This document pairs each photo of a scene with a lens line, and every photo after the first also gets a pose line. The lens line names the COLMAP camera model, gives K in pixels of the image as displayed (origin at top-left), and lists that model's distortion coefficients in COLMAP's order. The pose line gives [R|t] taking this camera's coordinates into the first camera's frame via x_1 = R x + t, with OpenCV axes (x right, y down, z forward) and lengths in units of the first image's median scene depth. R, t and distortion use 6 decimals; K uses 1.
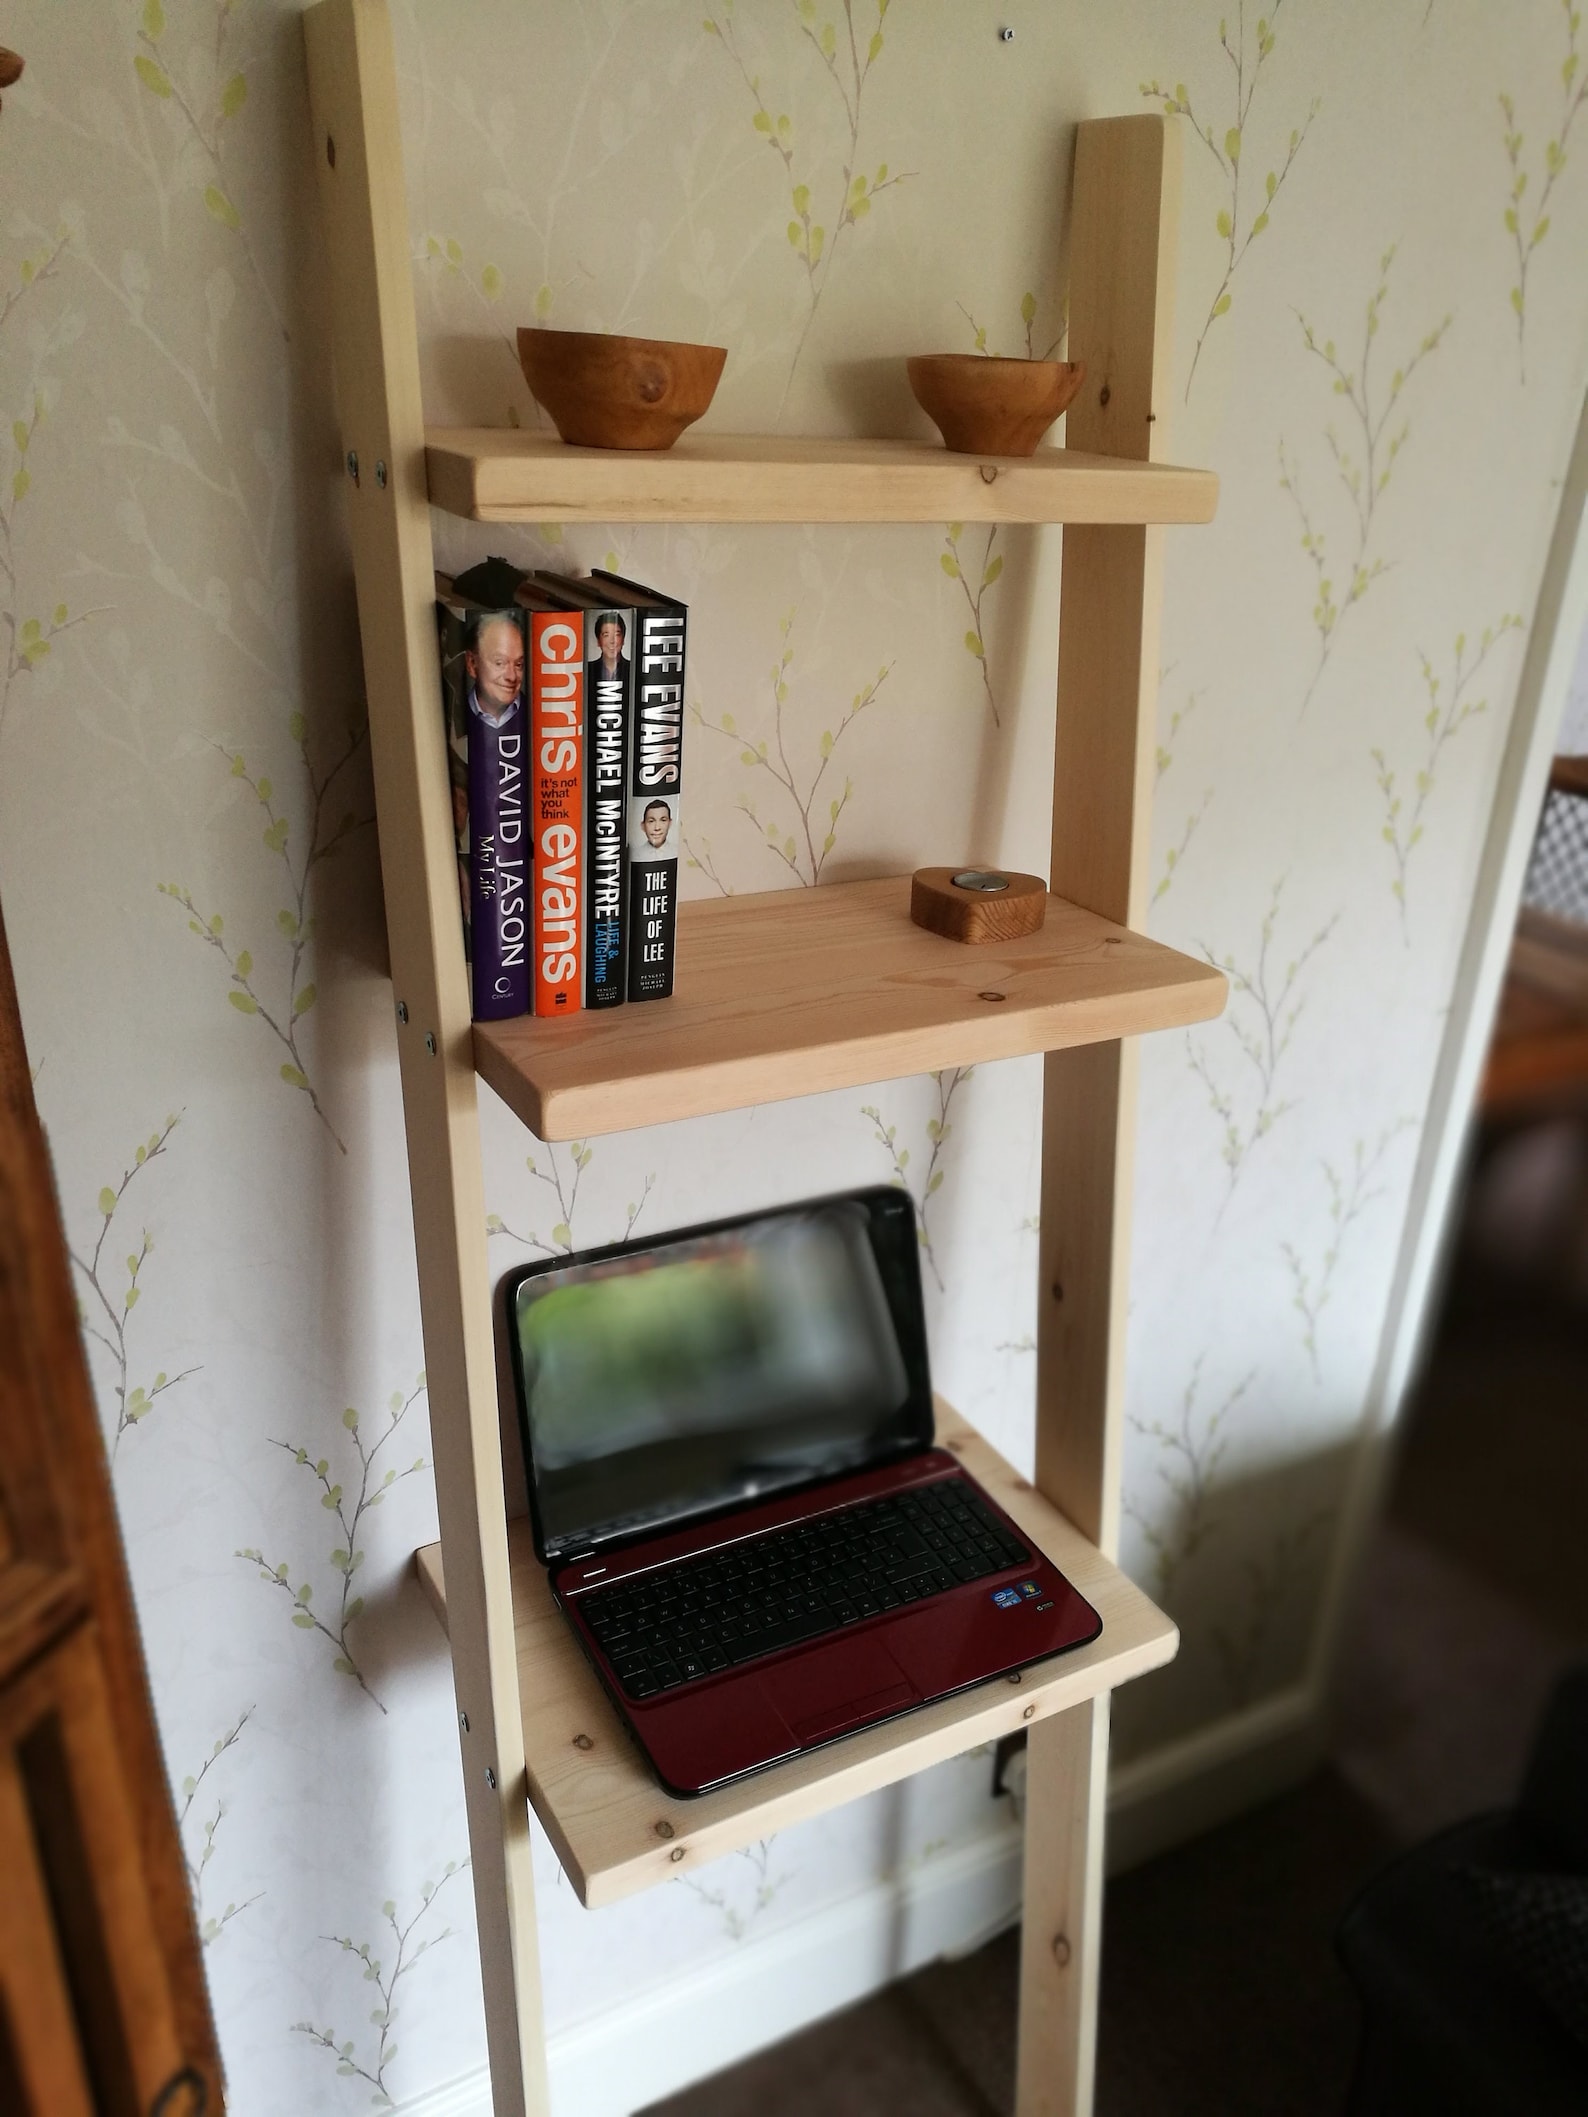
lens RADIAL K [[1648.9, 0, 786.7], [0, 1648.9, 1063.4], [0, 0, 1]] dist [0.008327, 0.015149]
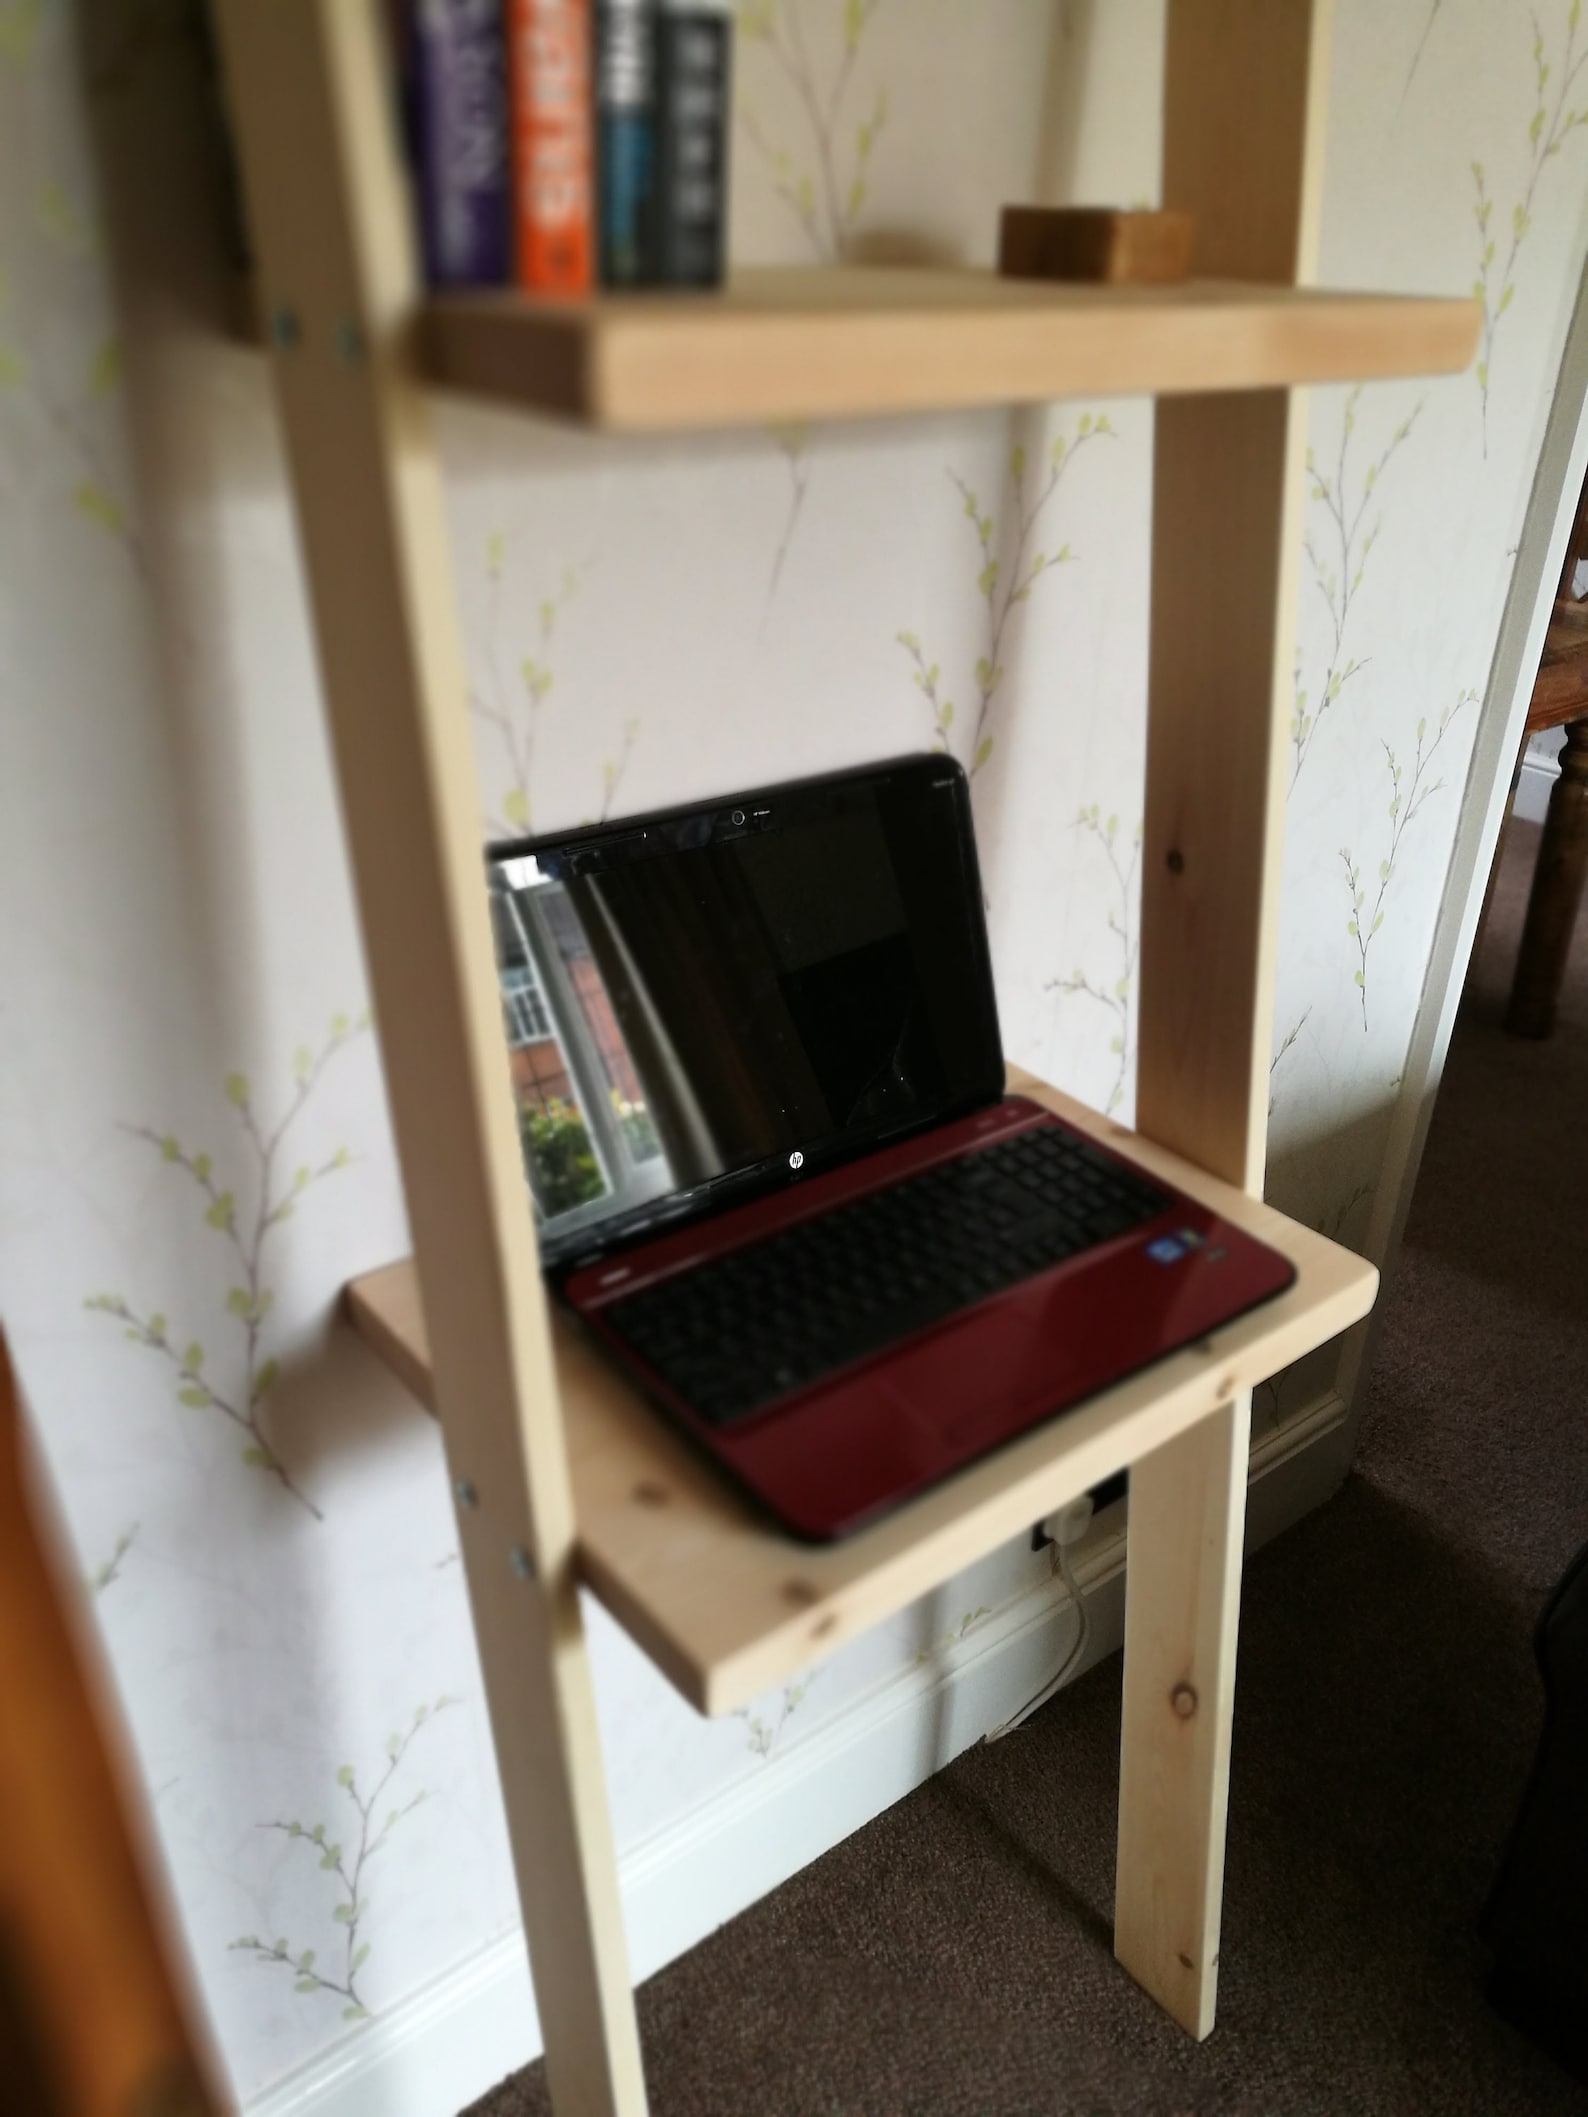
lens RADIAL K [[1628.5, 0, 778.8], [0, 1628.5, 1038.9], [0, 0, 1]] dist [0.004492, 0.002059]
pose [[0.987561, -0.094622, 0.125580, -0.113846], [0.085325, 0.993337, 0.077467, 0.145596], [-0.132074, -0.065788, 0.989054, 0.279453]]
